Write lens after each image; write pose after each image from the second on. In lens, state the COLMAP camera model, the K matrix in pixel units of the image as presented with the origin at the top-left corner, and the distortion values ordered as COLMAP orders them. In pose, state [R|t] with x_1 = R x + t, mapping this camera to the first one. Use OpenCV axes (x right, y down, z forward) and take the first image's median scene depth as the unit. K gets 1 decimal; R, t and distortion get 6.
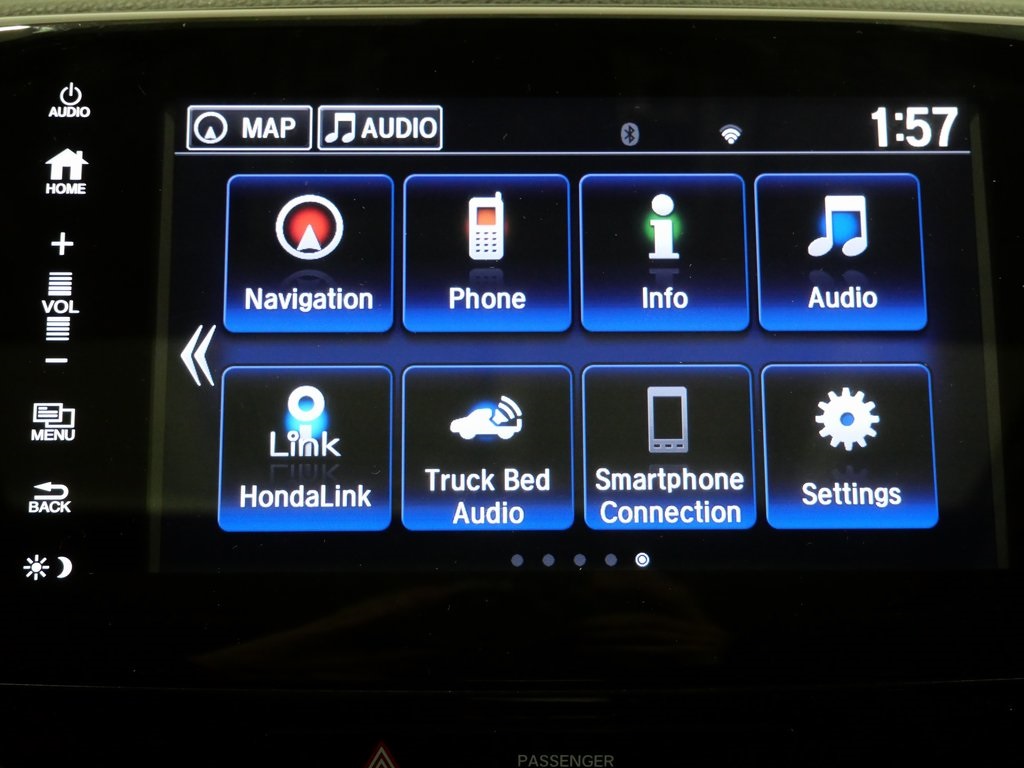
lens RADIAL K [[1491.7, 0, 513.2], [0, 1491.7, 383.6], [0, 0, 1]] dist [0.073518, 0.000000]
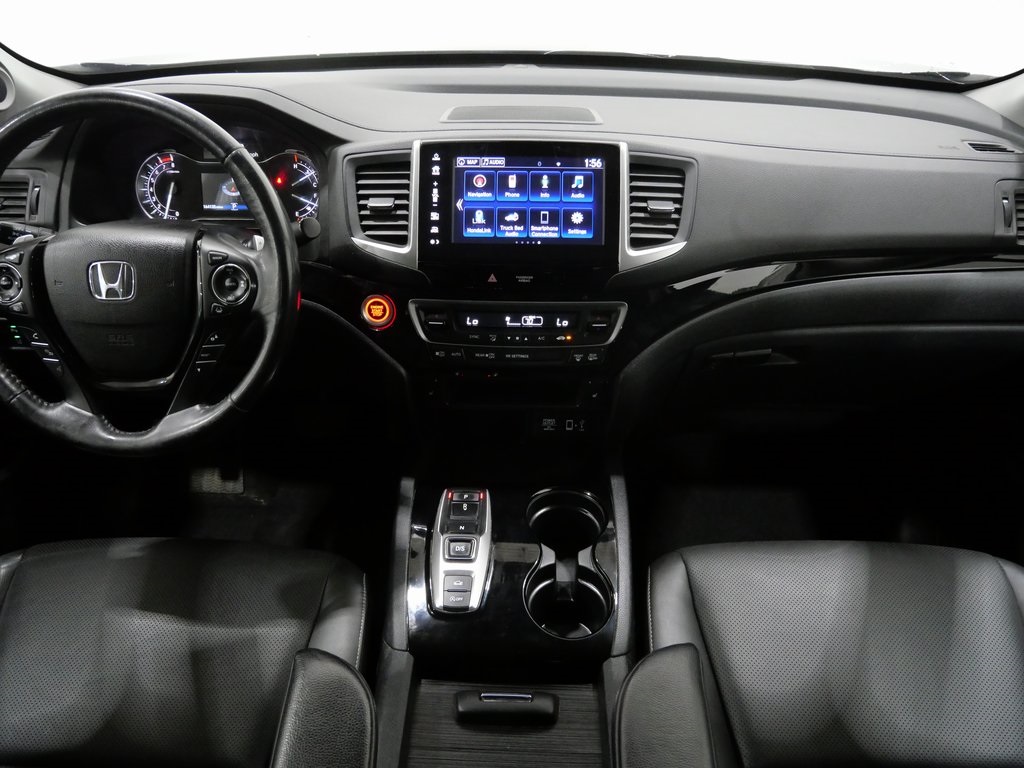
lens RADIAL K [[739.5, 0, 511.3], [0, 739.5, 385.4], [0, 0, 1]] dist [-0.032680, -0.000568]
pose [[0.999148, 0.021017, -0.035512, 0.090022], [-0.015099, 0.987103, 0.159371, 0.202701], [0.038403, -0.158699, 0.986580, -1.781716]]
